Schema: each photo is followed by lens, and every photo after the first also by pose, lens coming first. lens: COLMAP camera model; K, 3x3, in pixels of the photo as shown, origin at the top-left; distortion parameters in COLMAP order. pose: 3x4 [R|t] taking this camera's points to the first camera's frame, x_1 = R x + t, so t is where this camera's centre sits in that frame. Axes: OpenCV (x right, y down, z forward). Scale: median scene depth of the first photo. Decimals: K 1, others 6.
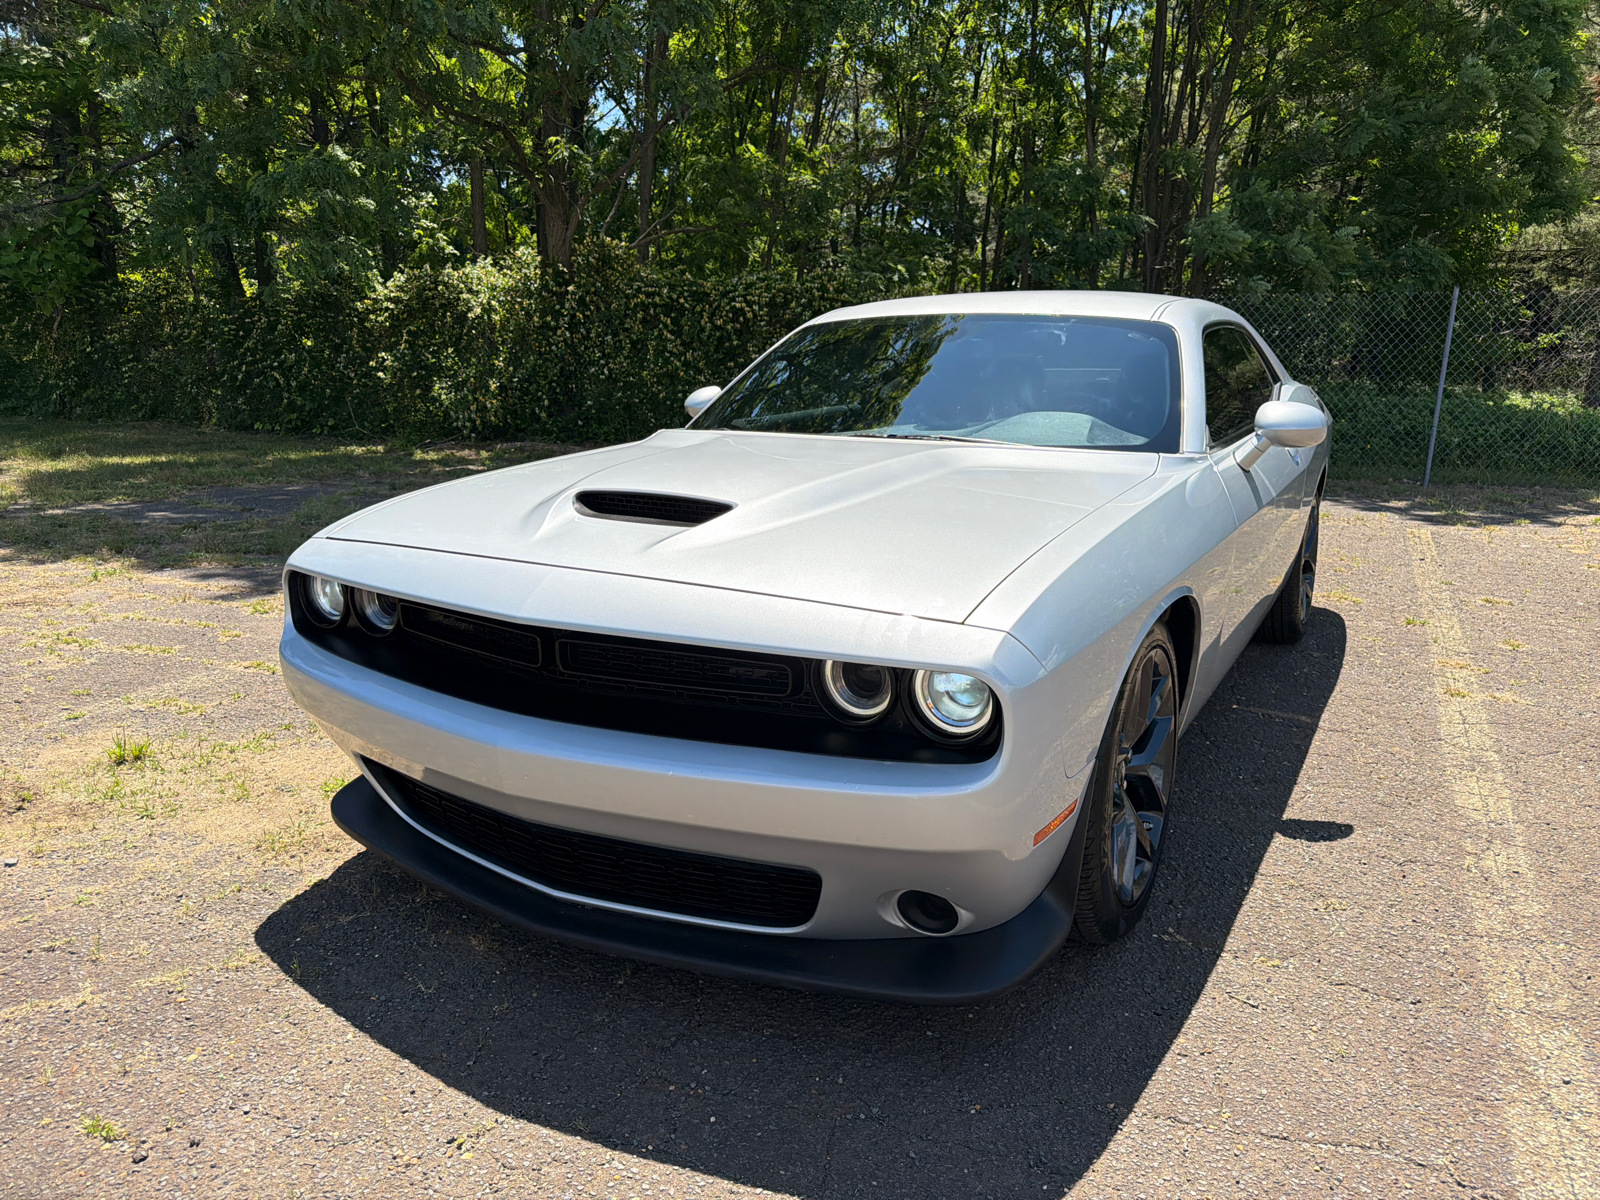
lens RADIAL K [[1153.6, 0, 810.2], [0, 1153.6, 614.5], [0, 0, 1]] dist [0.032138, -0.049771]
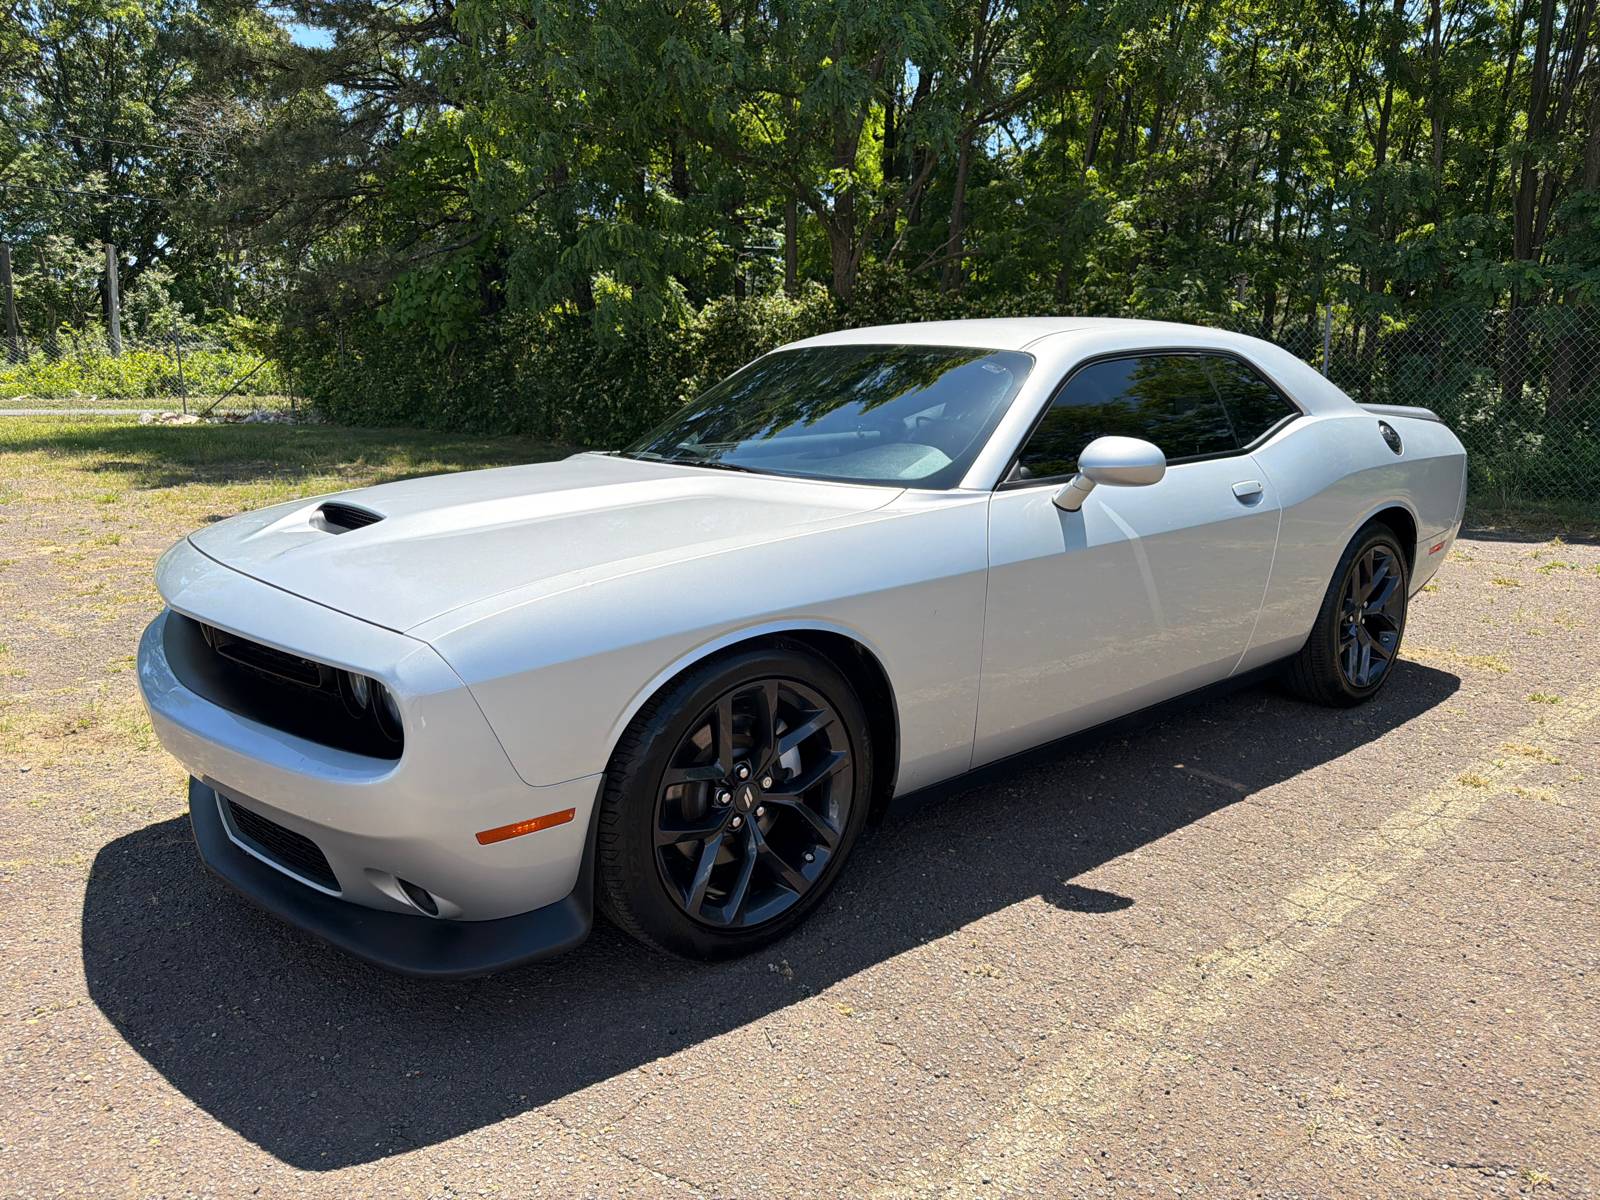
lens RADIAL K [[1153.6, 0, 809.7], [0, 1153.6, 610.9], [0, 0, 1]] dist [0.032138, -0.049771]
pose [[0.938924, 0.067006, -0.337538, 0.529284], [-0.073727, 0.997253, -0.007118, -0.021142], [0.336134, 0.031568, 0.941285, 0.045605]]
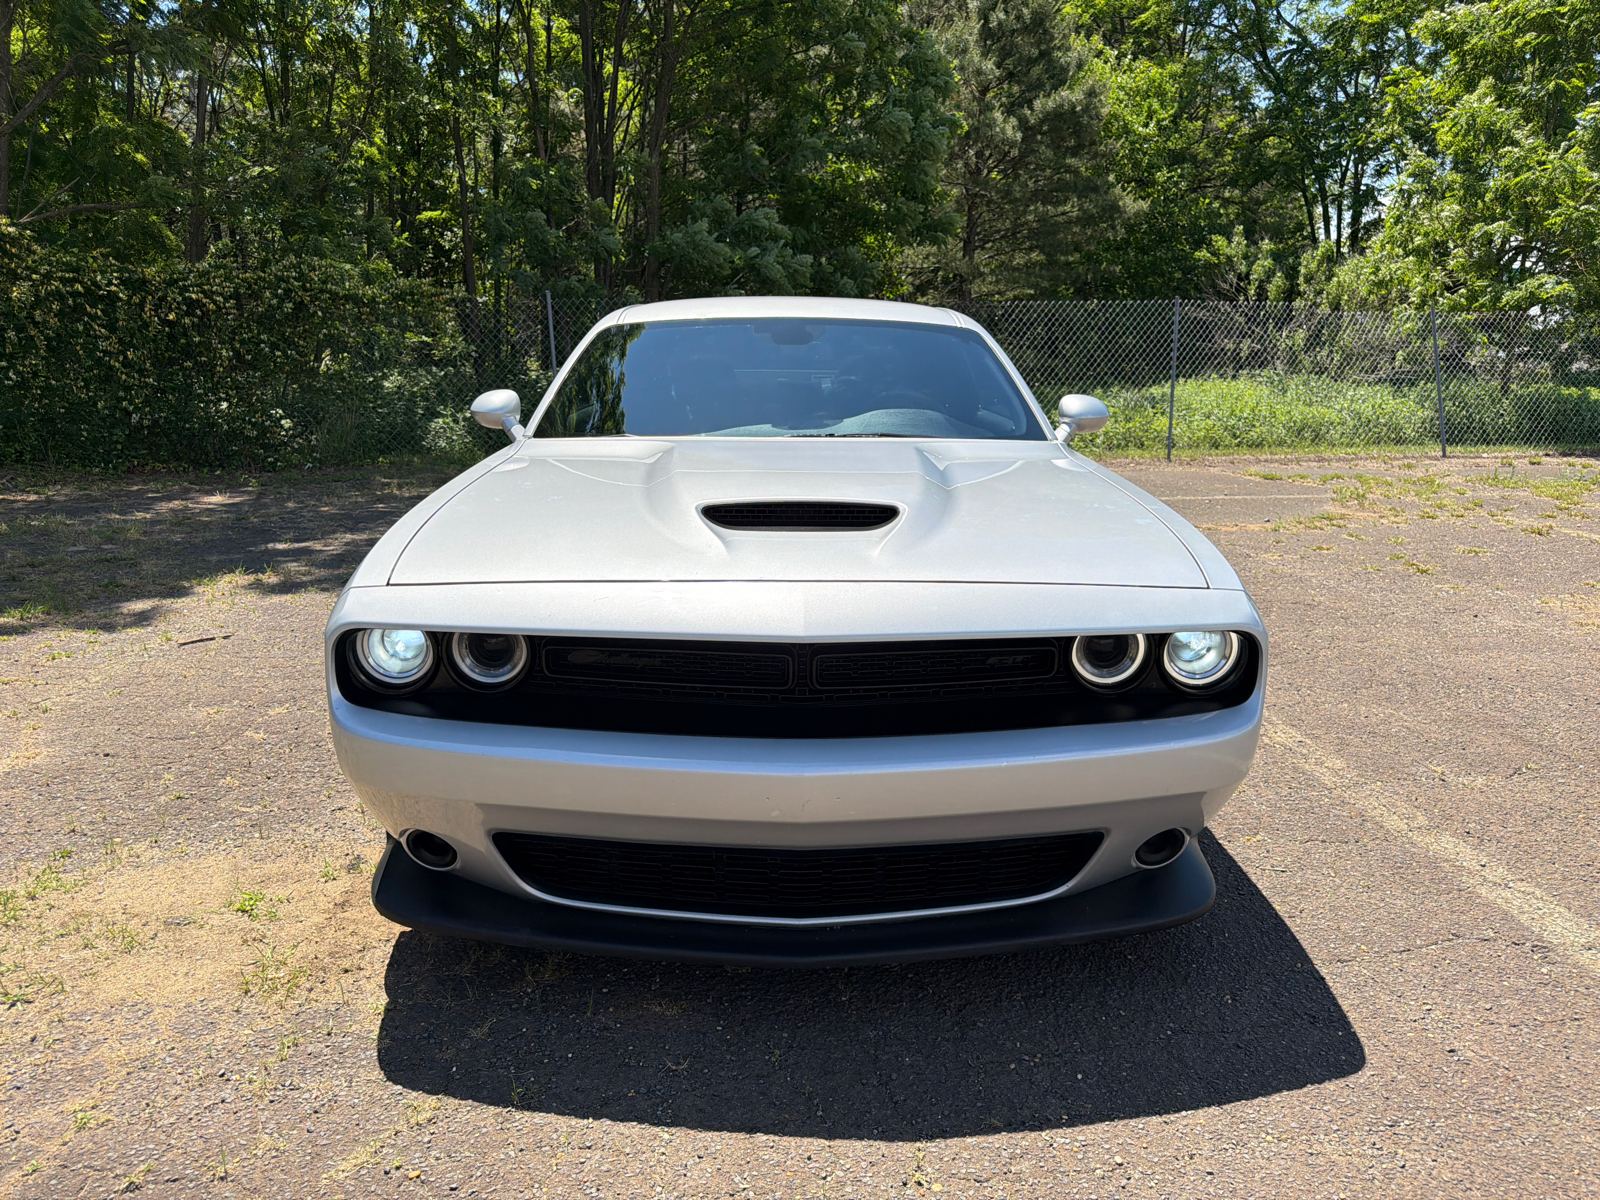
lens RADIAL K [[1153.6, 0, 825.7], [0, 1153.6, 603.9], [0, 0, 1]] dist [0.032138, -0.049771]
pose [[0.852221, -0.114415, 0.510517, -0.477451], [0.117478, 0.992725, 0.026376, -0.031486], [-0.509821, 0.037496, 0.859463, 0.115350]]
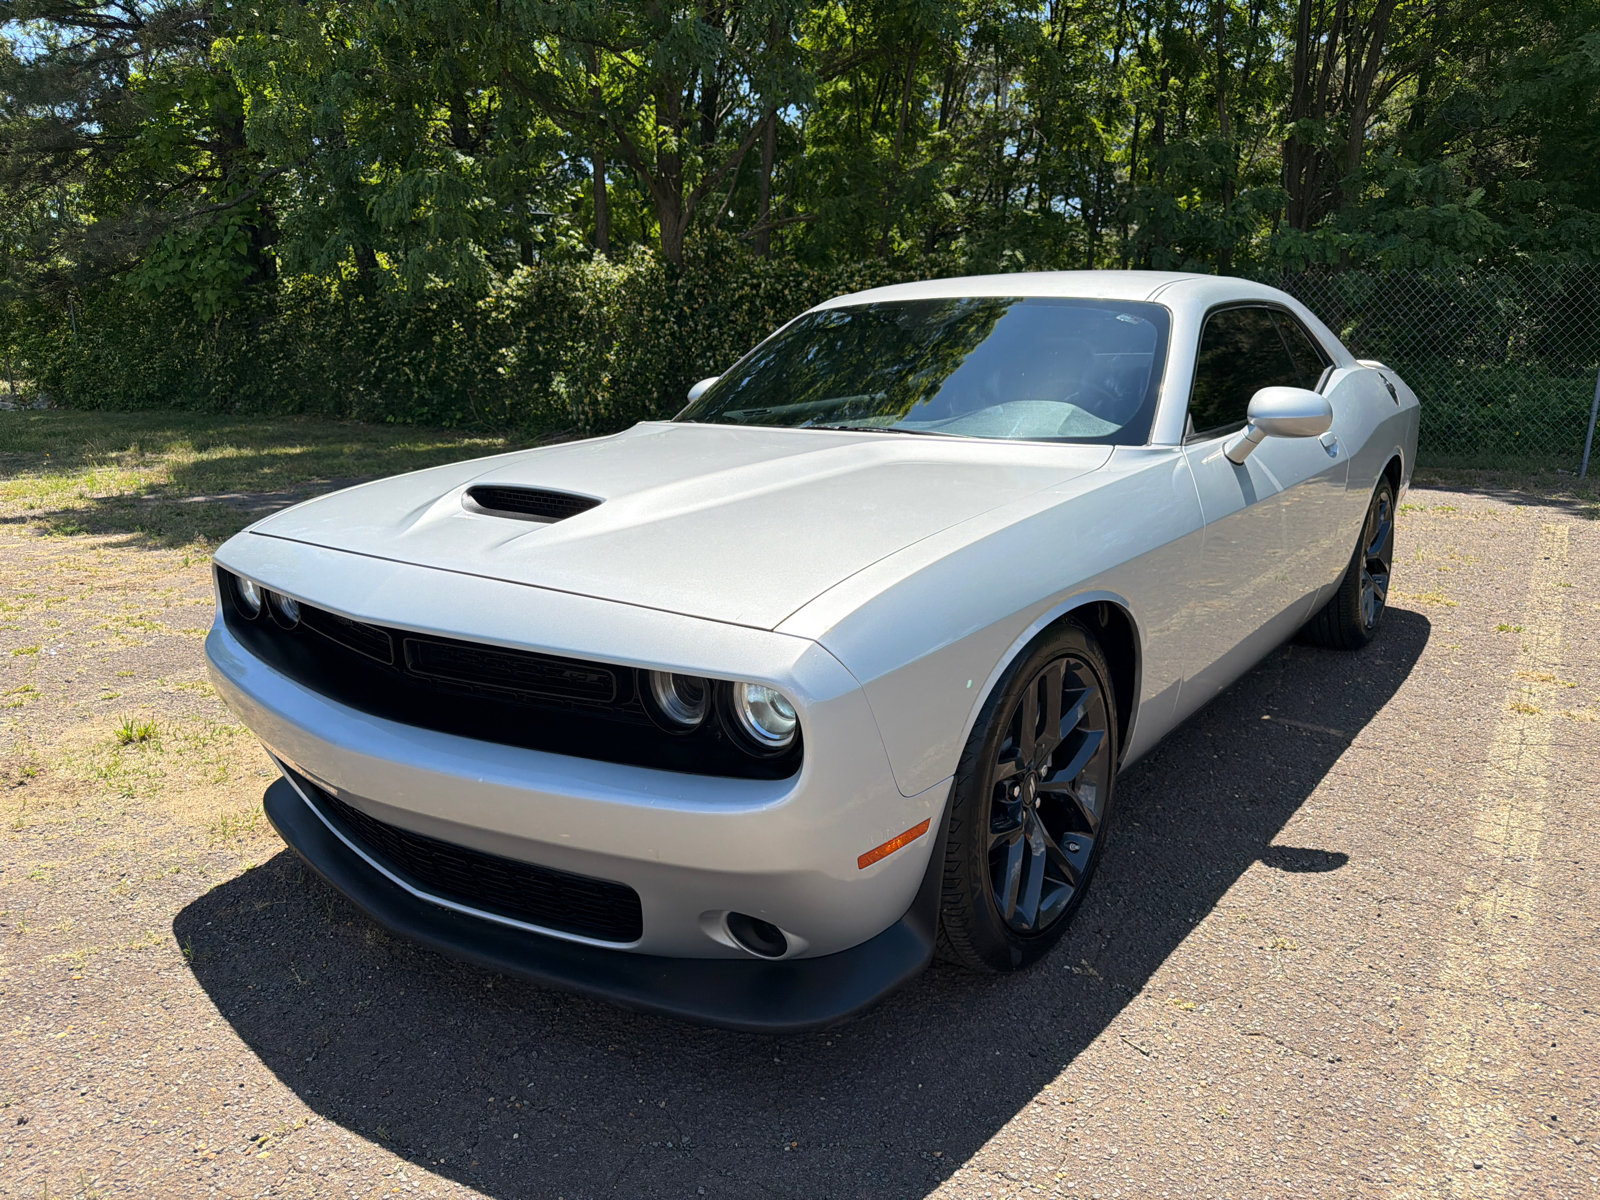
lens RADIAL K [[1153.6, 0, 806.3], [0, 1153.6, 611.5], [0, 0, 1]] dist [0.032138, -0.049771]
pose [[0.990699, 0.015610, -0.135175, 0.172974], [-0.014750, 0.999864, 0.007360, -0.009096], [0.135271, -0.005298, 0.990794, 0.044734]]
